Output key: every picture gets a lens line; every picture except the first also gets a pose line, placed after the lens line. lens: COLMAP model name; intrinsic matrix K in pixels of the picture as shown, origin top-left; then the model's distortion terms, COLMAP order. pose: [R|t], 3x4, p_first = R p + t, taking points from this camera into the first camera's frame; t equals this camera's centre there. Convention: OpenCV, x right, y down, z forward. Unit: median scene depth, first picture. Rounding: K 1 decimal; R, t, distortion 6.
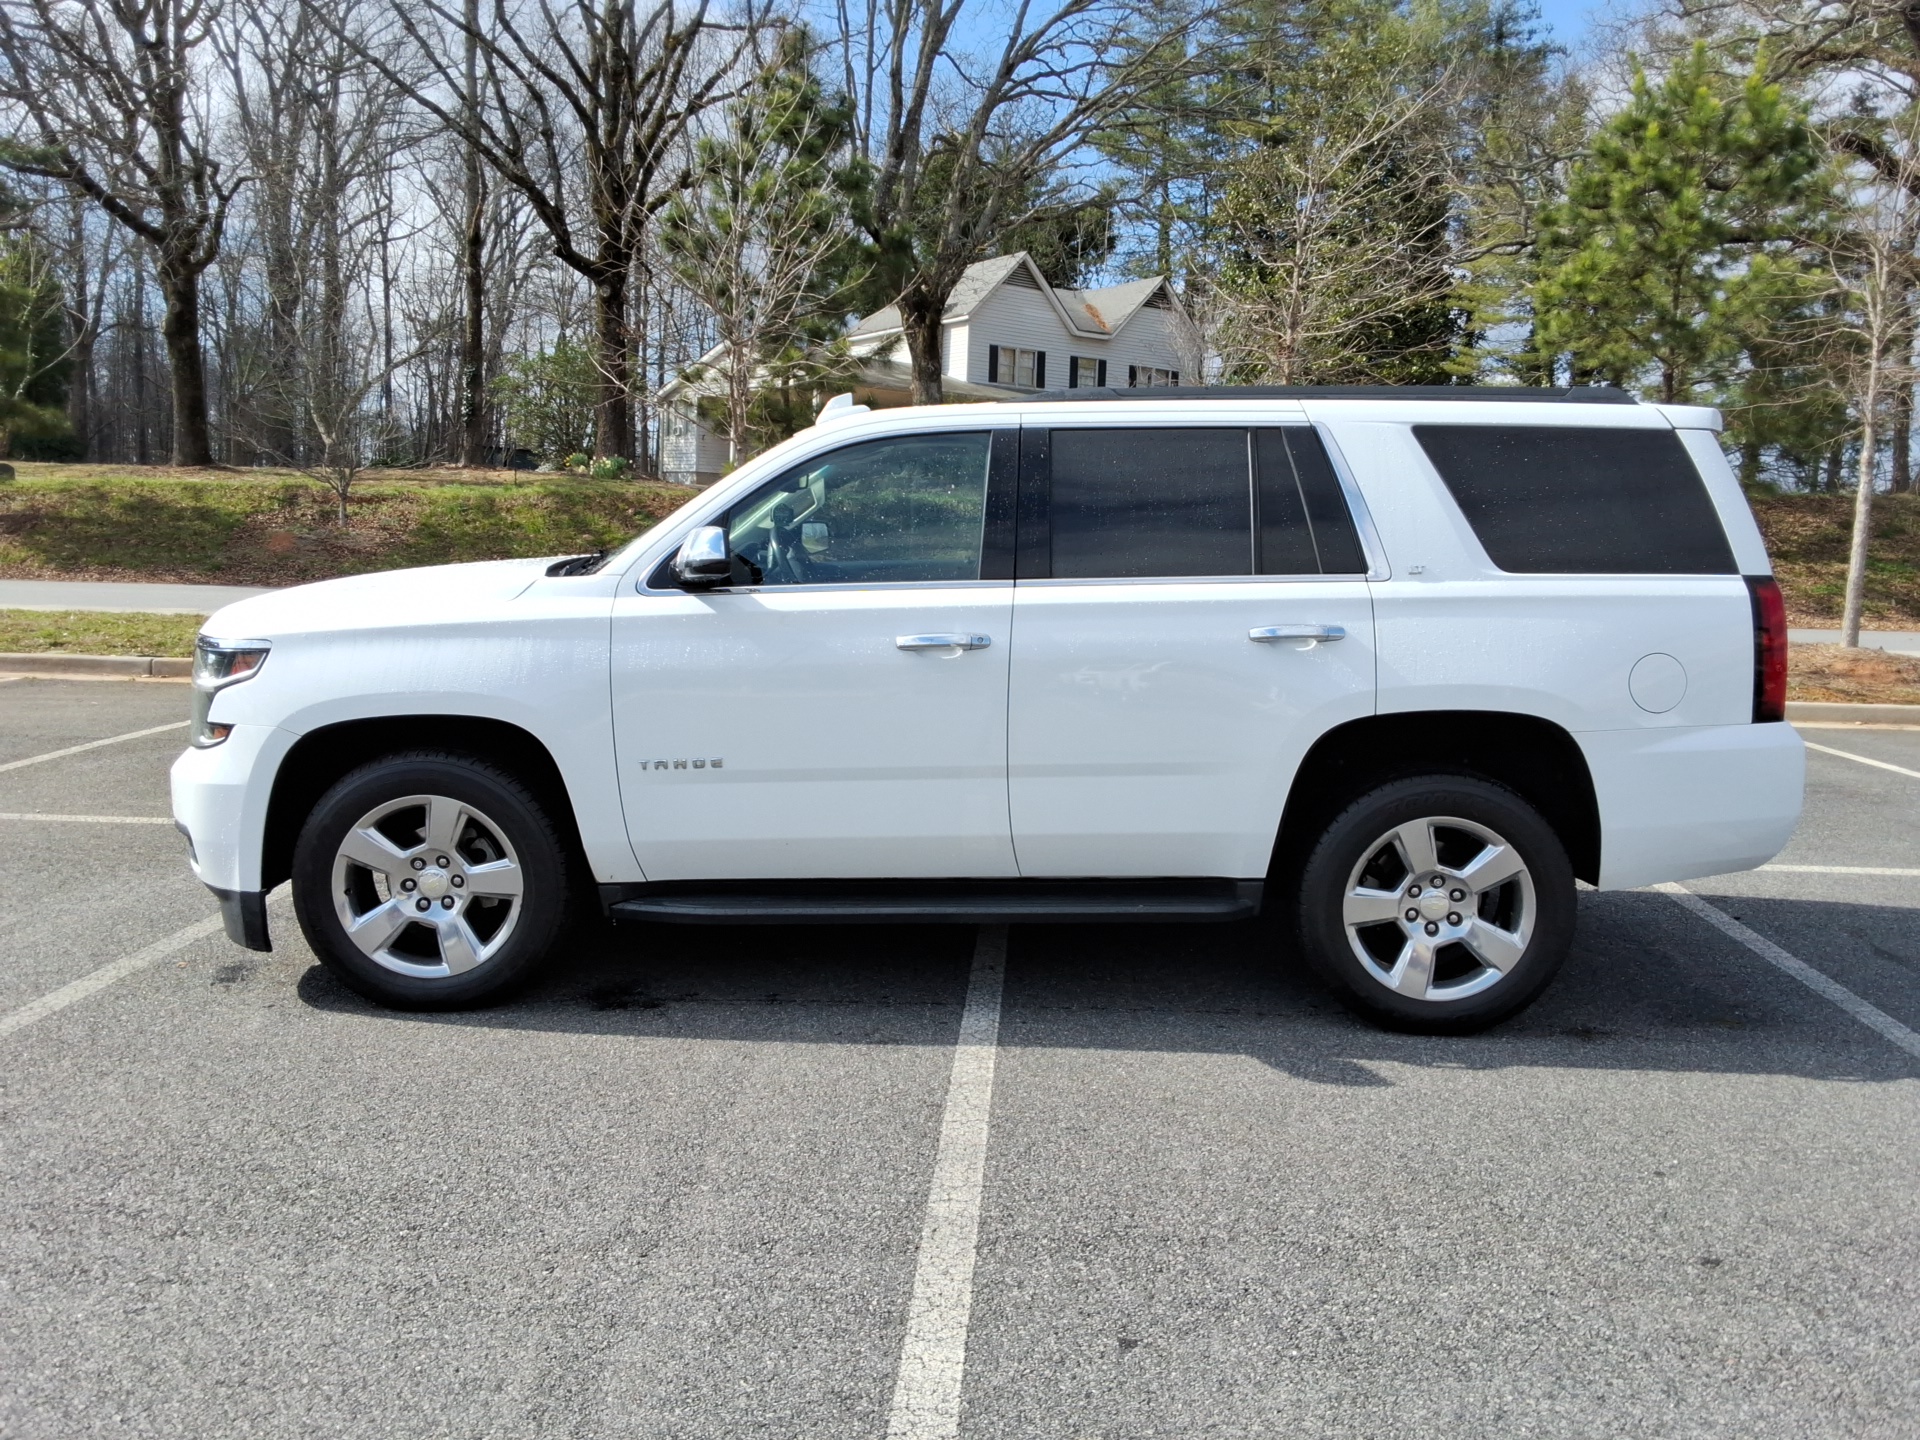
lens RADIAL K [[1523.8, 0, 972.3], [0, 1523.8, 711.5], [0, 0, 1]] dist [0.113328, -0.169055]
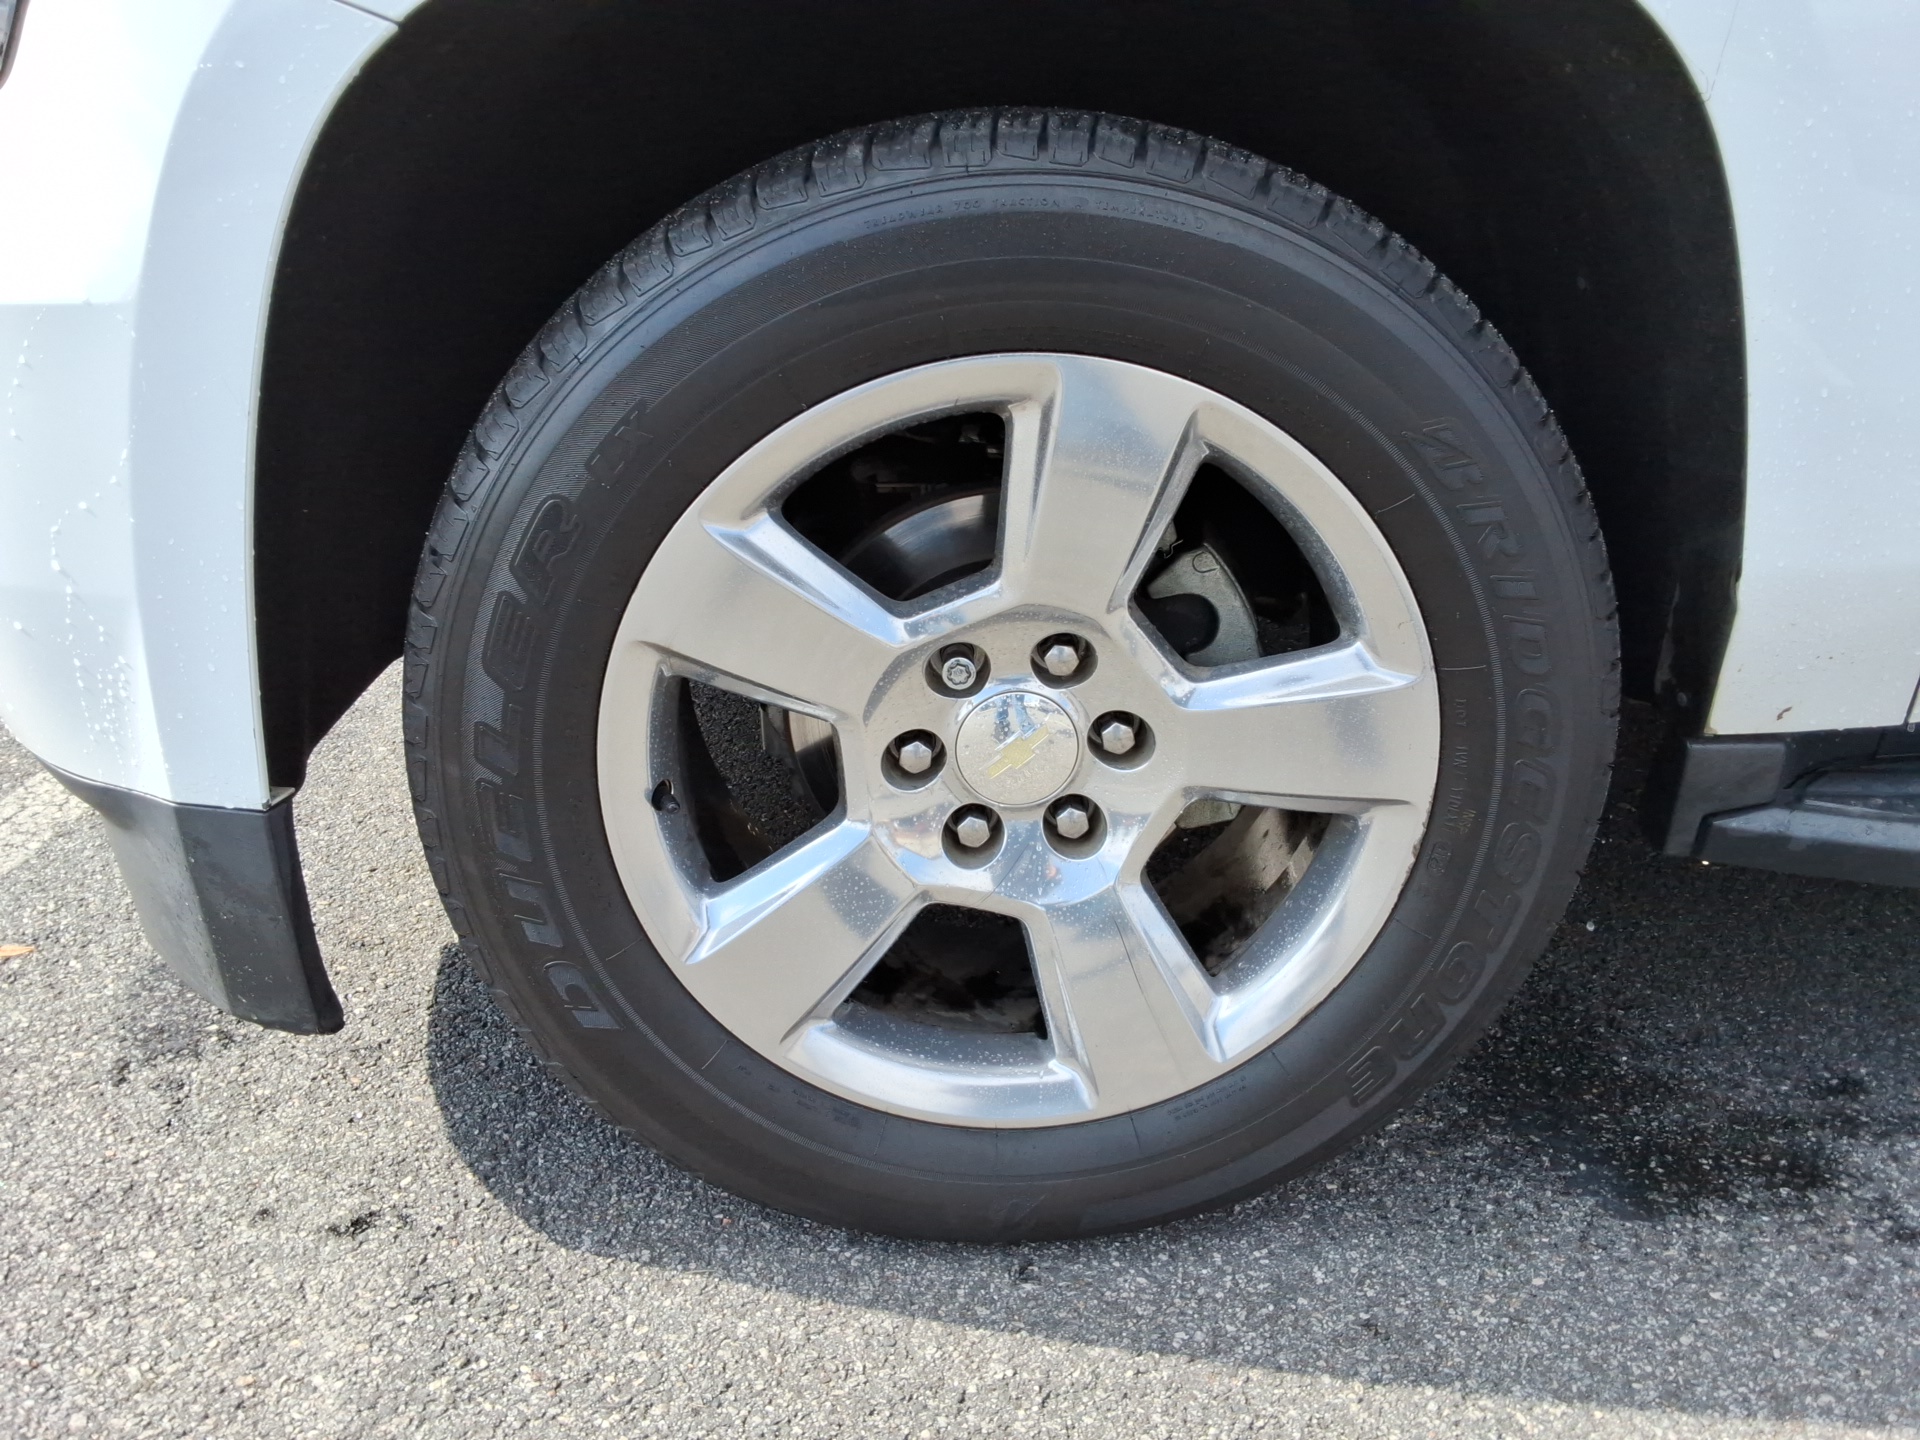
lens RADIAL K [[1523.8, 0, 972.3], [0, 1523.8, 711.5], [0, 0, 1]] dist [0.113328, -0.169055]
pose [[0.999401, -0.019486, 0.028610, -0.362846], [0.012219, 0.971890, 0.235118, 0.052006], [-0.032387, -0.234627, 0.971546, 0.779918]]
